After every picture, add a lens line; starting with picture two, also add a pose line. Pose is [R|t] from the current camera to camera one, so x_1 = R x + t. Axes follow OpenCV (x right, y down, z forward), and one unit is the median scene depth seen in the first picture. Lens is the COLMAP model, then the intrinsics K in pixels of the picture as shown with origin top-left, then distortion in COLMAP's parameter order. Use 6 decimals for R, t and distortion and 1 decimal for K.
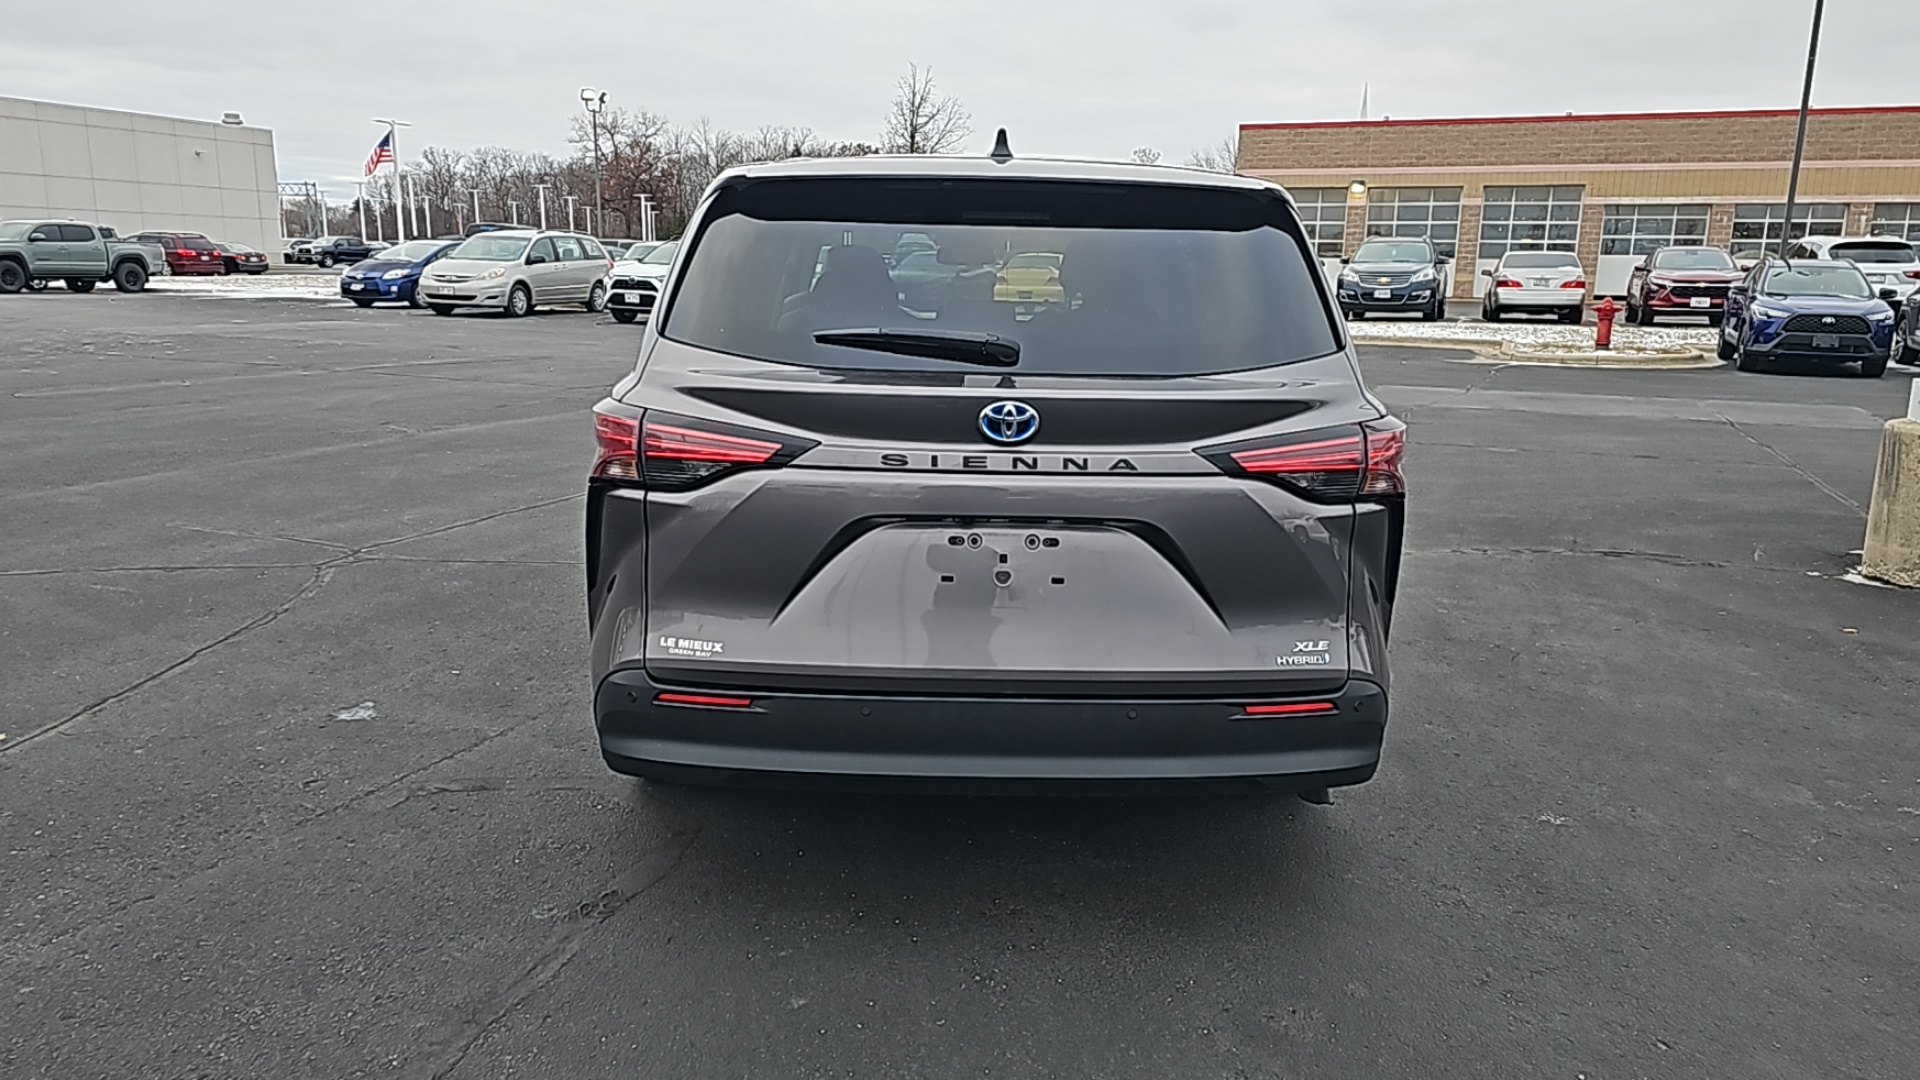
lens RADIAL K [[1392.5, 0, 959.7], [0, 1392.5, 548.4], [0, 0, 1]] dist [0.098481, -0.084401]
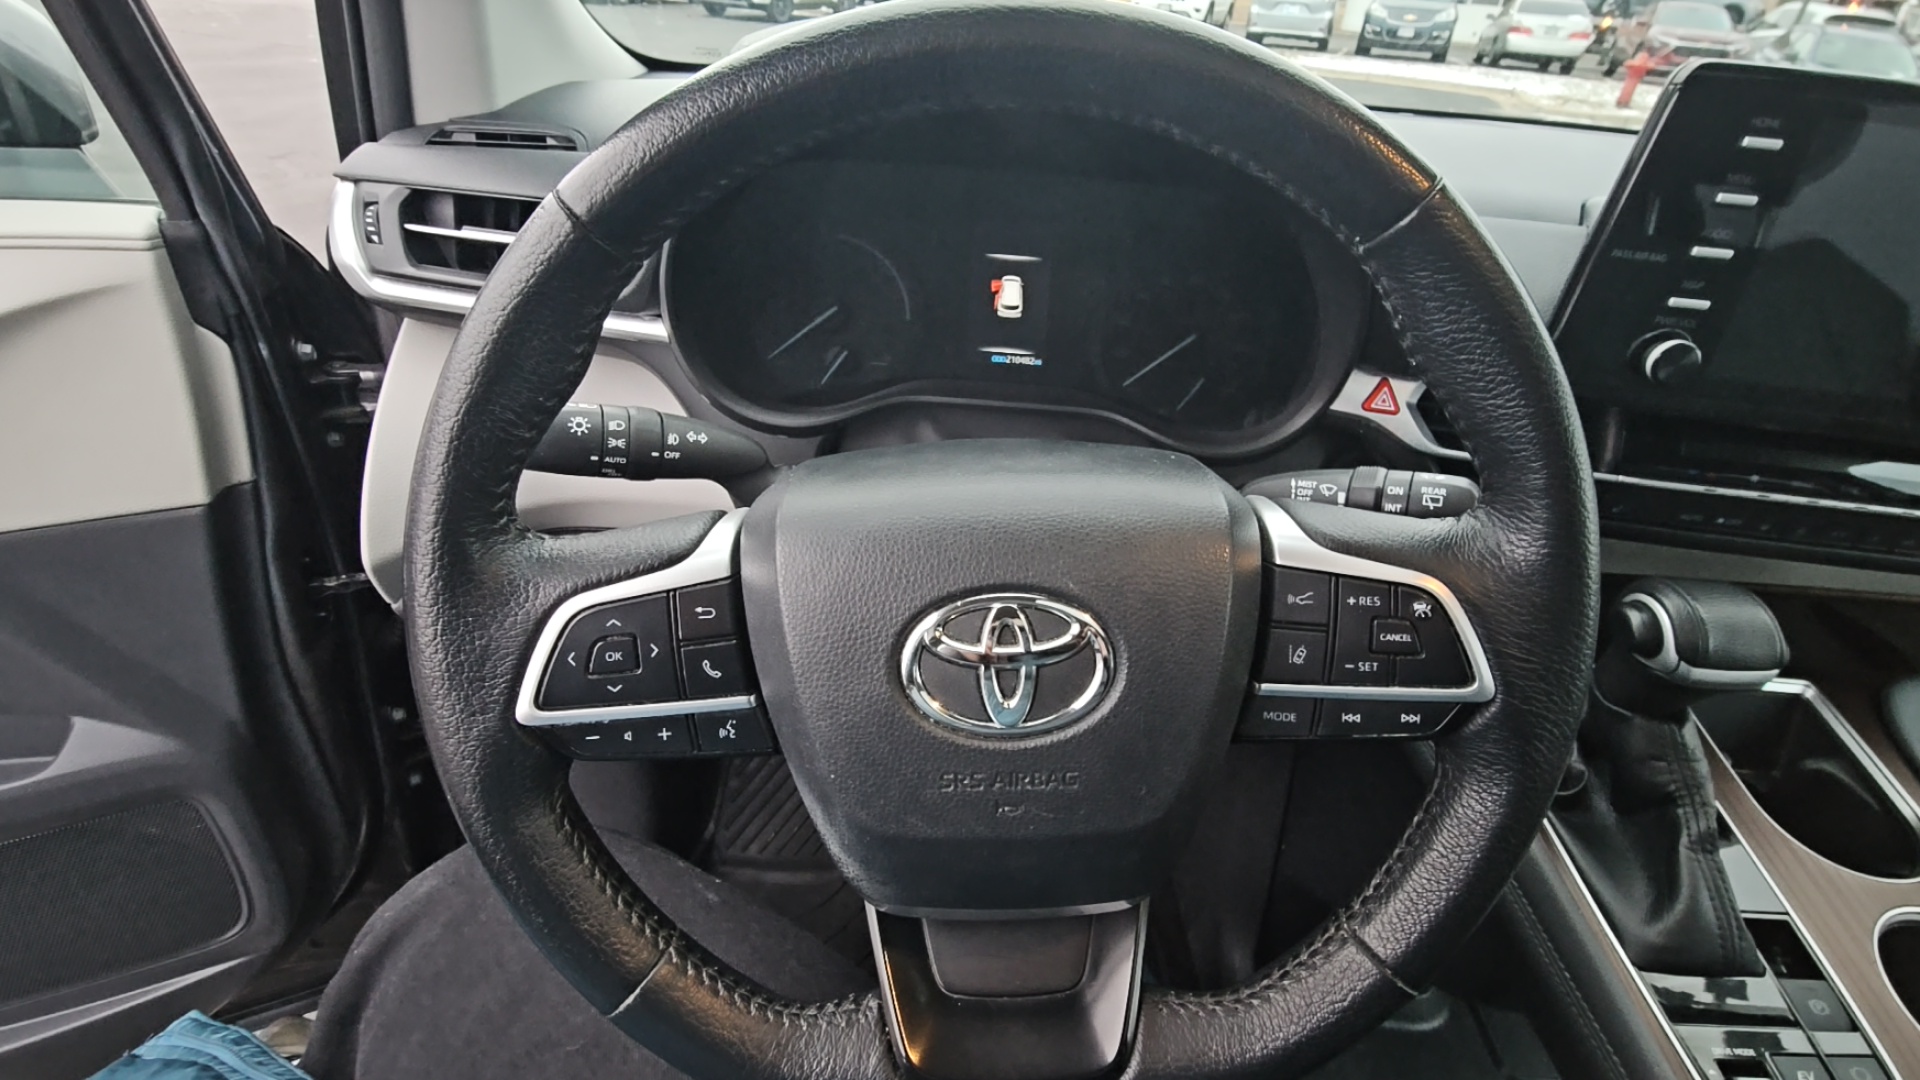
lens RADIAL K [[861.8, 0, 979.9], [0, 861.8, 545.9], [0, 0, 1]] dist [0.008342, -0.006888]
pose [[0.998321, 0.056602, 0.012336, -0.019505], [-0.057153, 0.927569, 0.369255, -0.046664], [0.009458, -0.369340, 0.929246, 0.266467]]
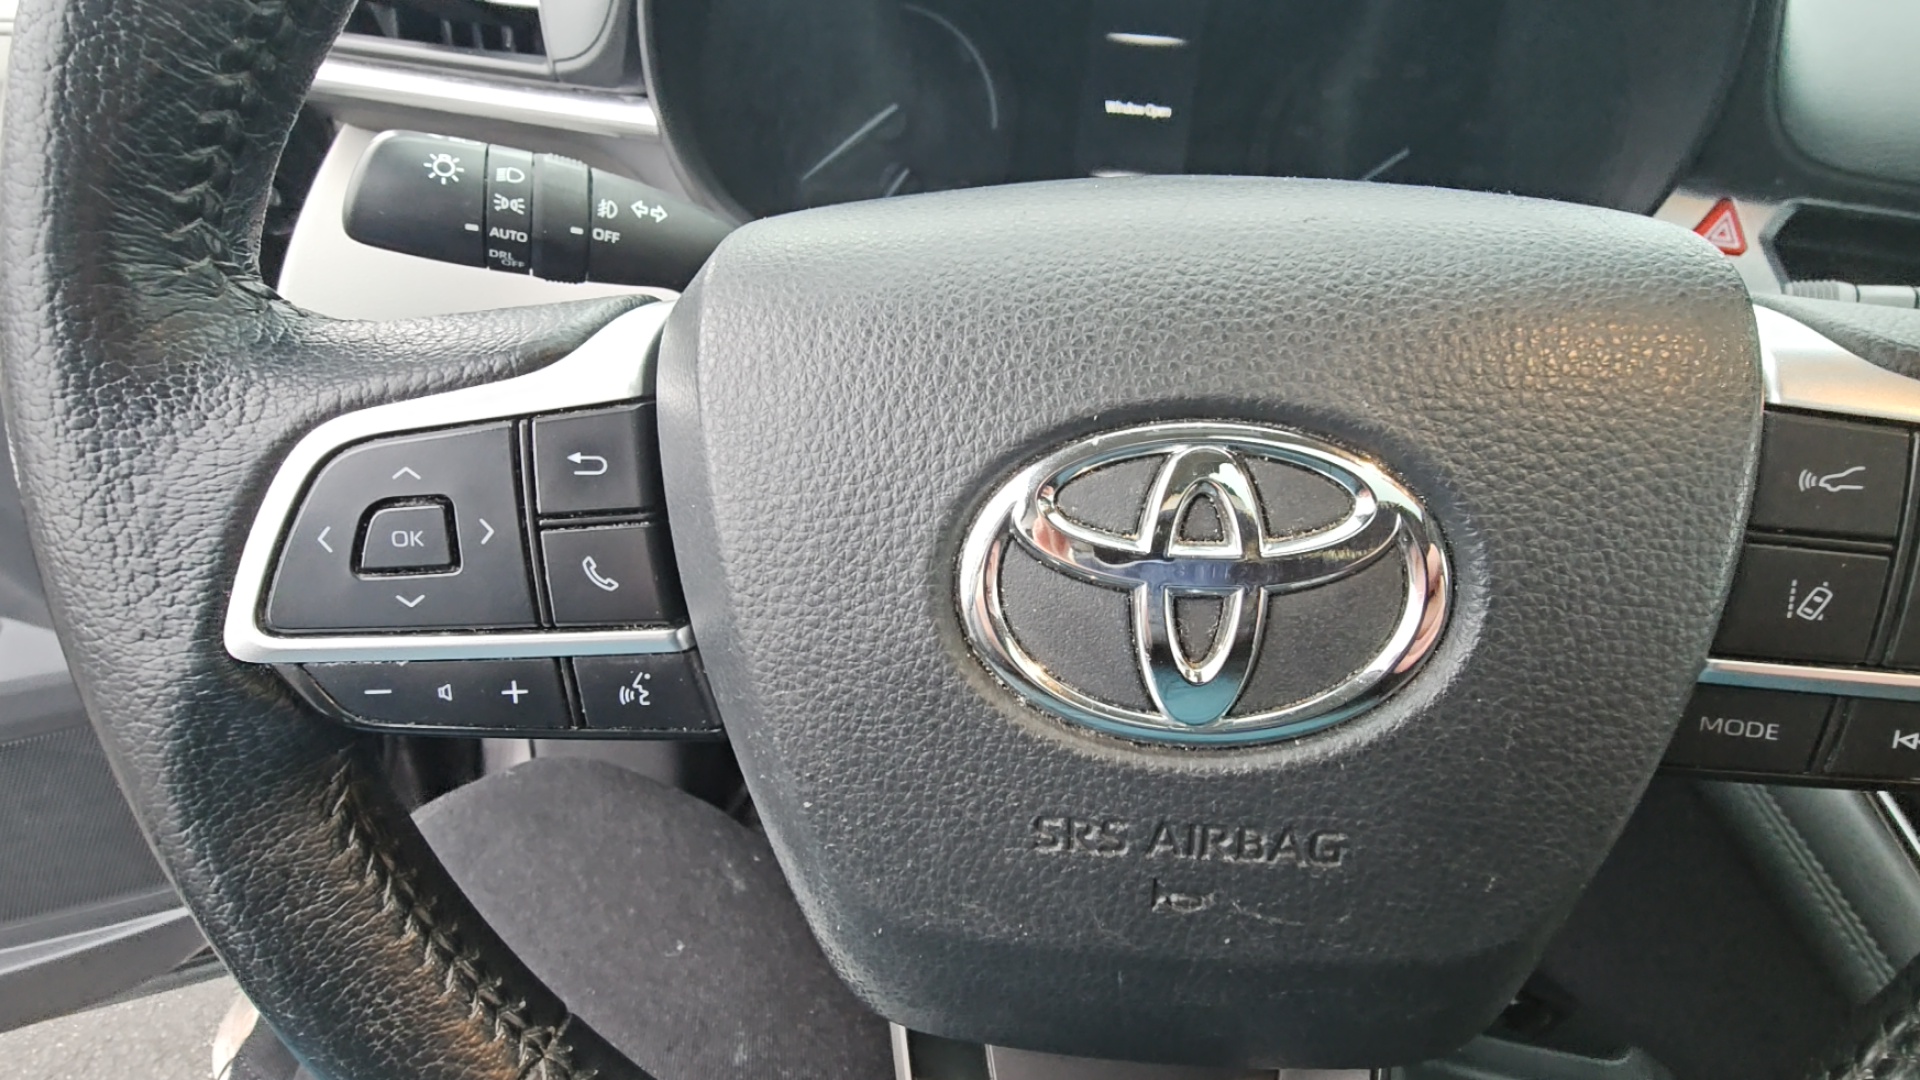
lens RADIAL K [[856.8, 0, 978.4], [0, 856.8, 546.7], [0, 0, 1]] dist [0.008533, -0.005411]
pose [[0.992786, 0.098261, -0.068710, -0.019902], [-0.059905, 0.902897, 0.425662, -0.042973], [0.103864, -0.418475, 0.902270, 0.272428]]
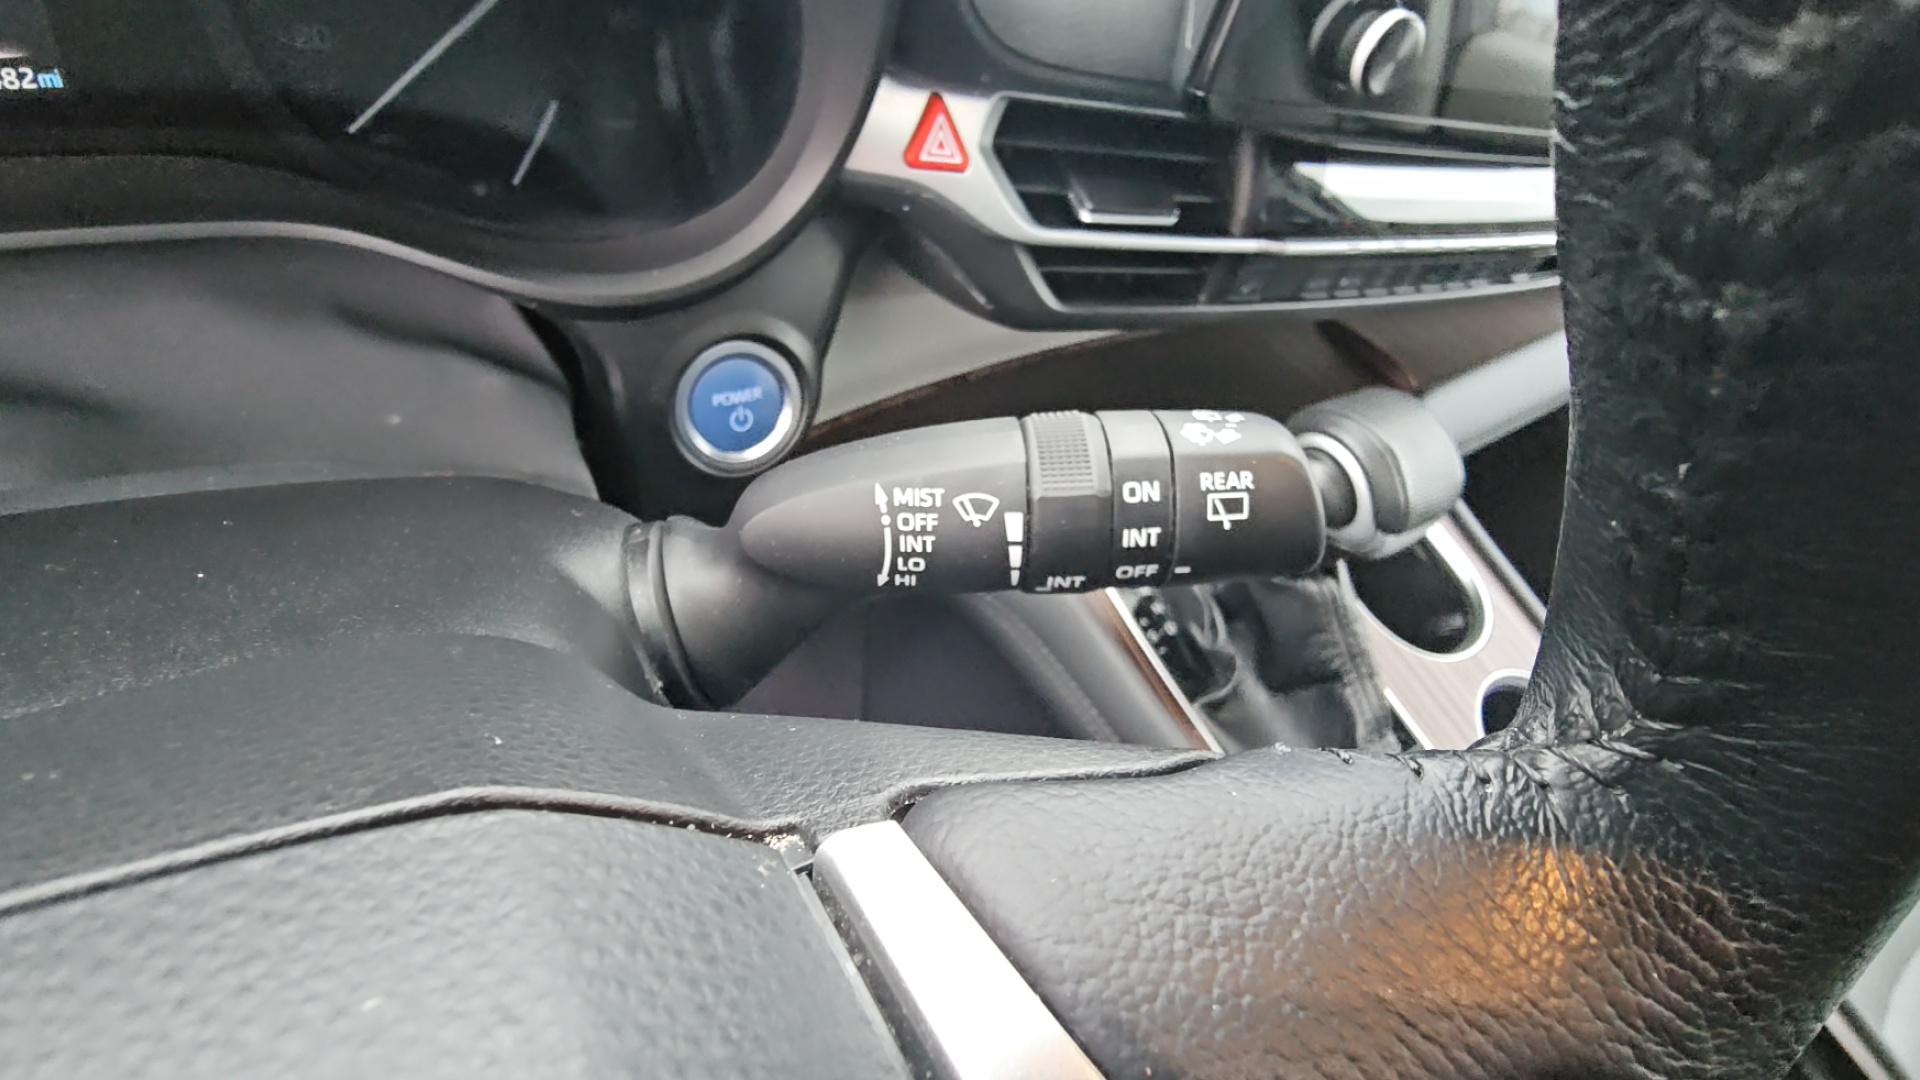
lens RADIAL K [[872.4, 0, 977.5], [0, 872.4, 544.3], [0, 0, 1]] dist [0.023561, -0.020011]
pose [[0.813710, -0.262003, 0.518874, -0.015716], [-0.138239, 0.779816, 0.610555, -0.045396], [-0.564594, -0.568543, 0.598325, 0.279207]]
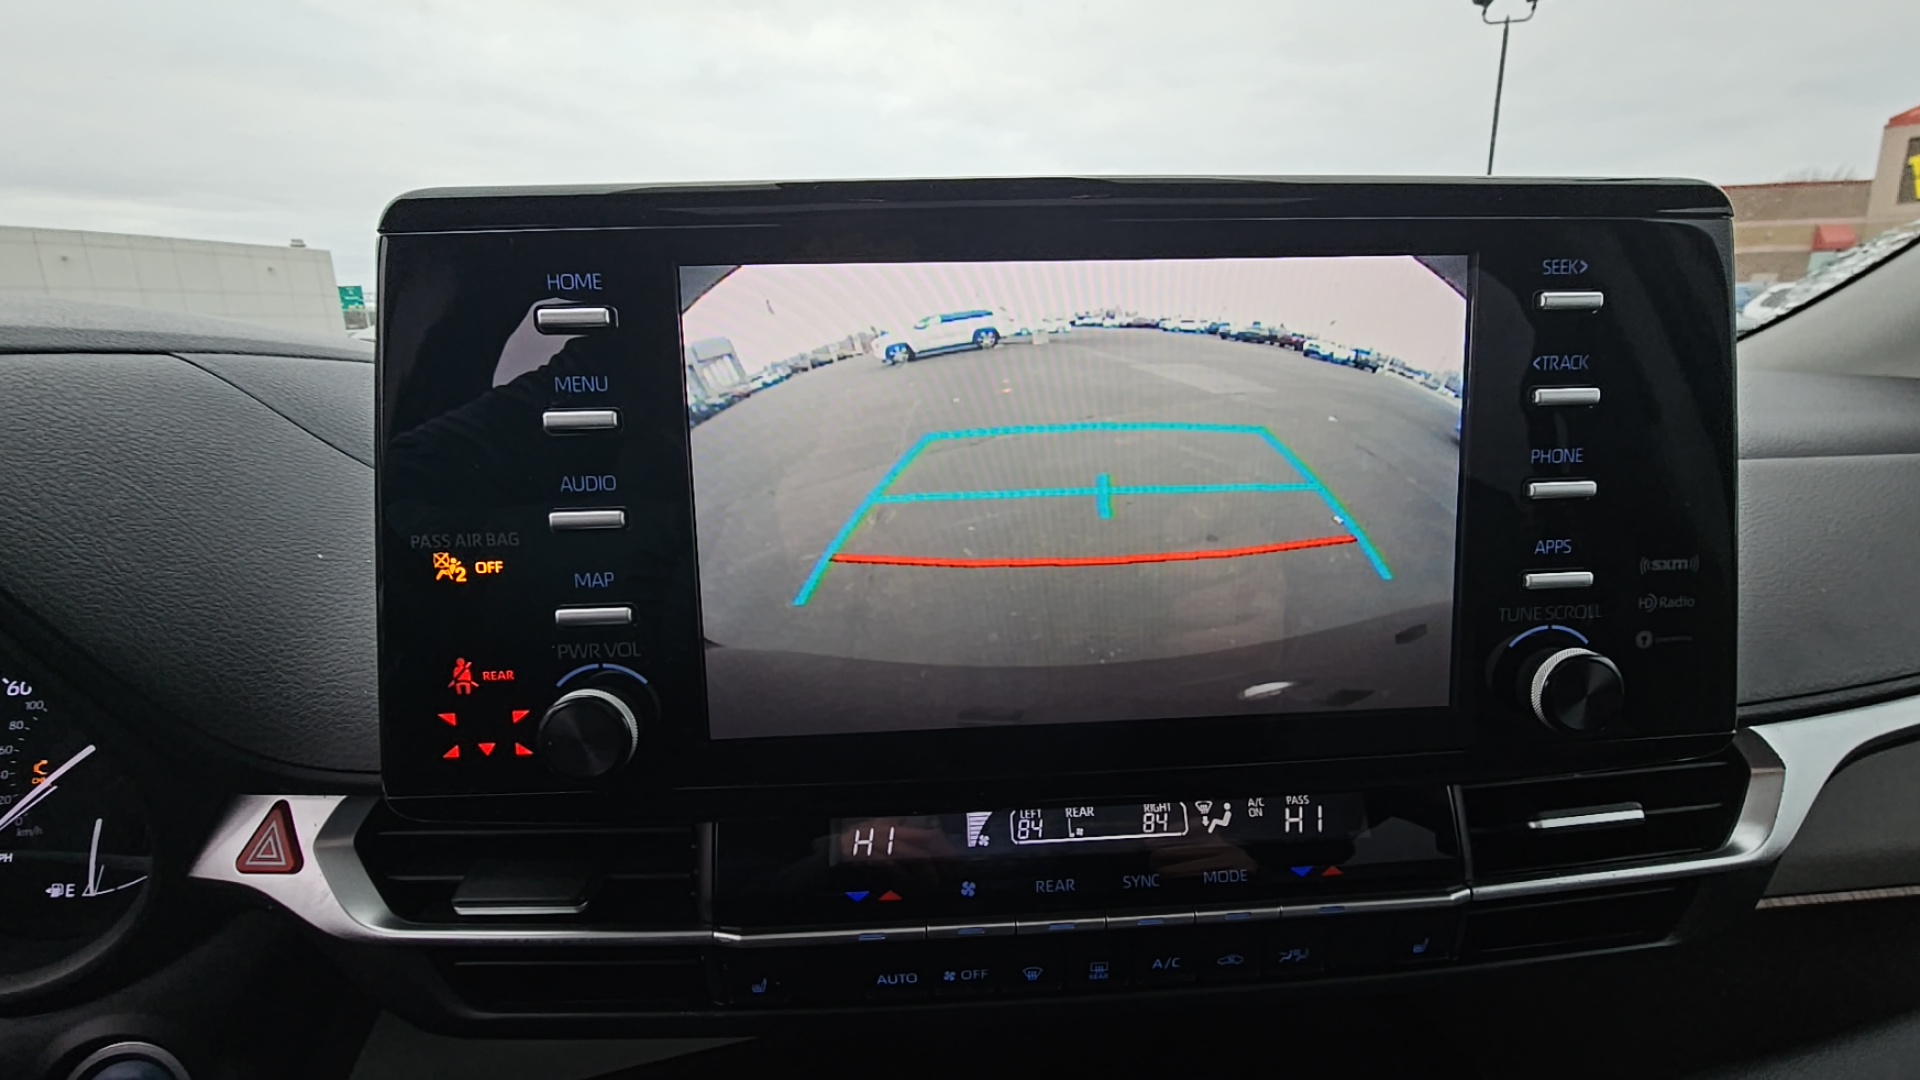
lens RADIAL K [[856.8, 0, 978.4], [0, 856.8, 546.7], [0, 0, 1]] dist [0.008533, -0.005411]
pose [[0.989233, -0.071611, 0.127629, -0.000070], [0.067684, 0.997098, 0.034855, -0.046241], [-0.129754, -0.025841, 0.991209, 0.276718]]
